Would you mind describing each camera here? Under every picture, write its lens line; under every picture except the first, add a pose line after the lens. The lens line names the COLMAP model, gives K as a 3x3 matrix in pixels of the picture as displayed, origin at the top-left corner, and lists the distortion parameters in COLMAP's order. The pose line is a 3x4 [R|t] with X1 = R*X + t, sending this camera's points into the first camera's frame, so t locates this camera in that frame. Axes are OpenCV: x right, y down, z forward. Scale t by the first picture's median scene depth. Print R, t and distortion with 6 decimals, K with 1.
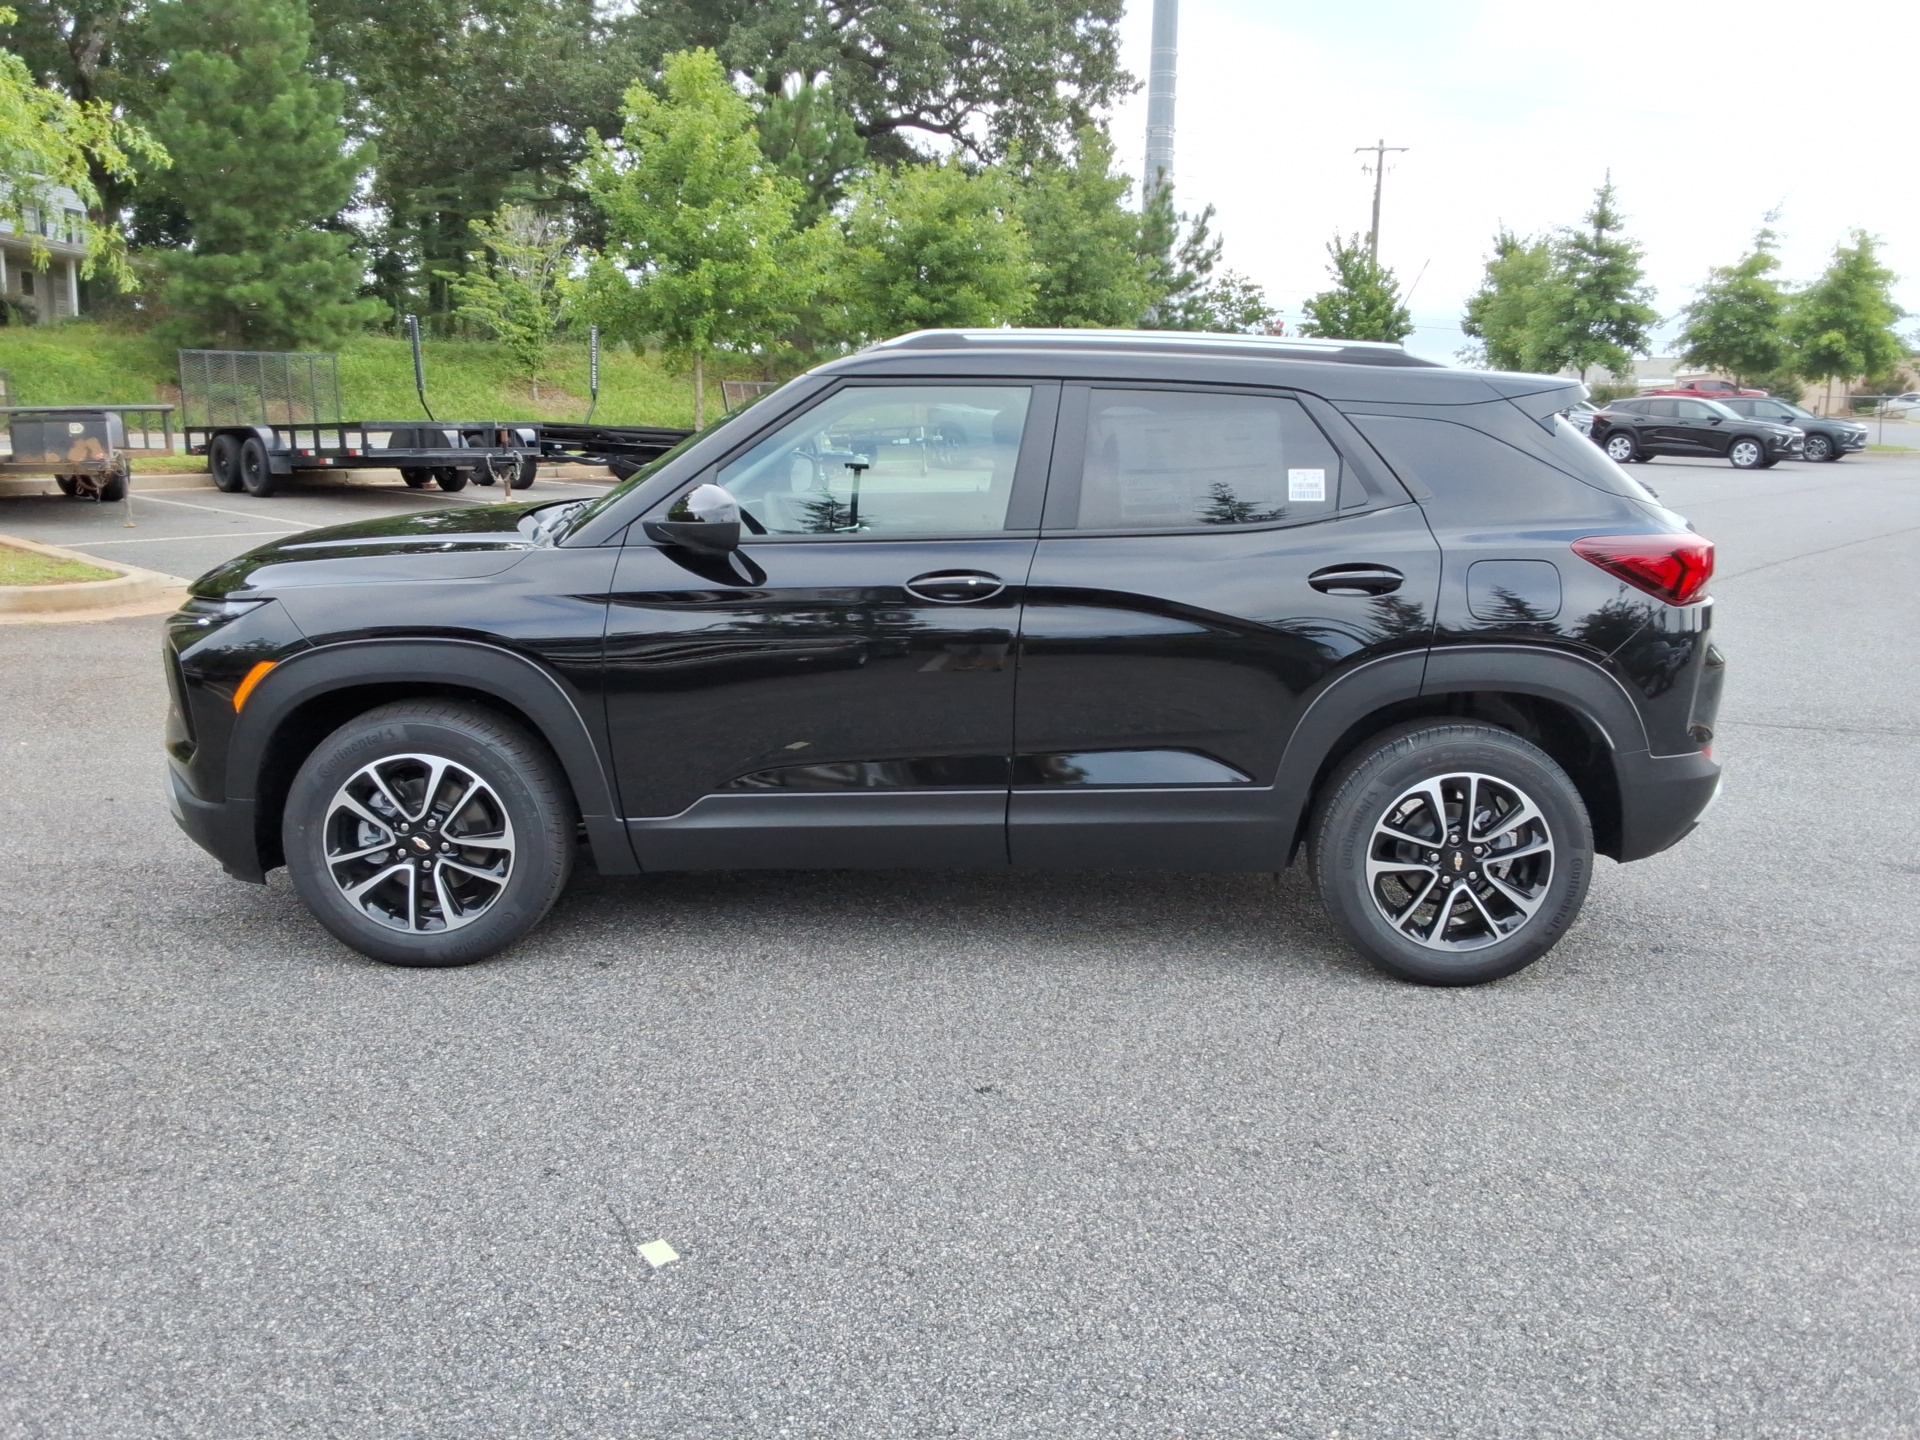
lens RADIAL K [[1540.0, 0, 971.2], [0, 1540.0, 705.7], [0, 0, 1]] dist [0.106518, -0.164577]
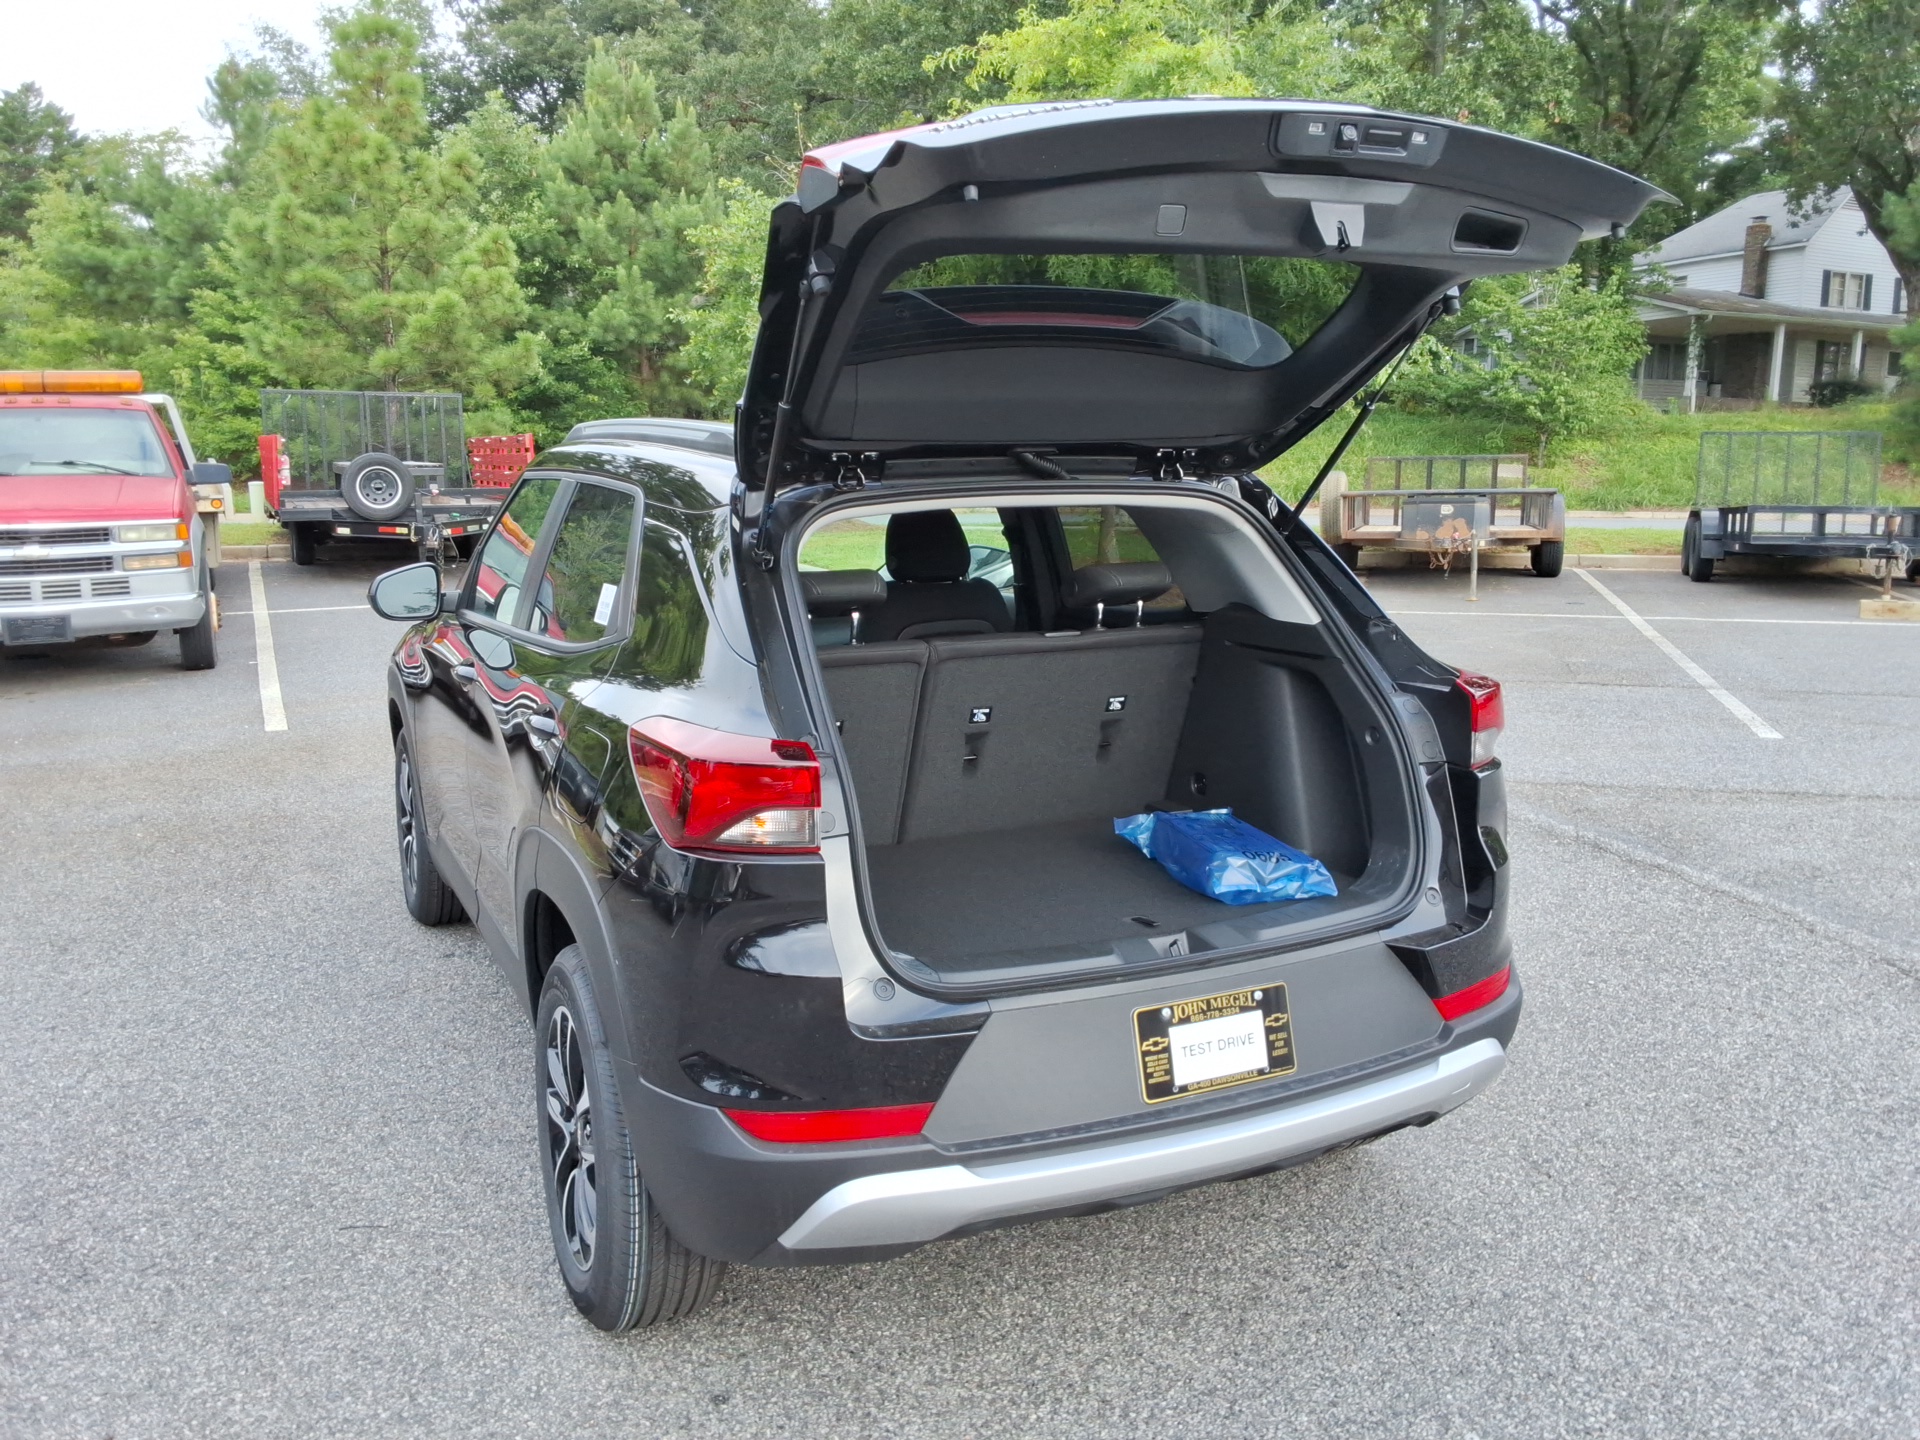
lens RADIAL K [[1540.0, 0, 973.4], [0, 1540.0, 692.9], [0, 0, 1]] dist [0.106518, -0.164577]
pose [[0.427684, 0.122297, -0.895617, 0.159623], [-0.172307, 0.983668, 0.052039, -0.026854], [0.887354, 0.132065, 0.441772, 0.128009]]
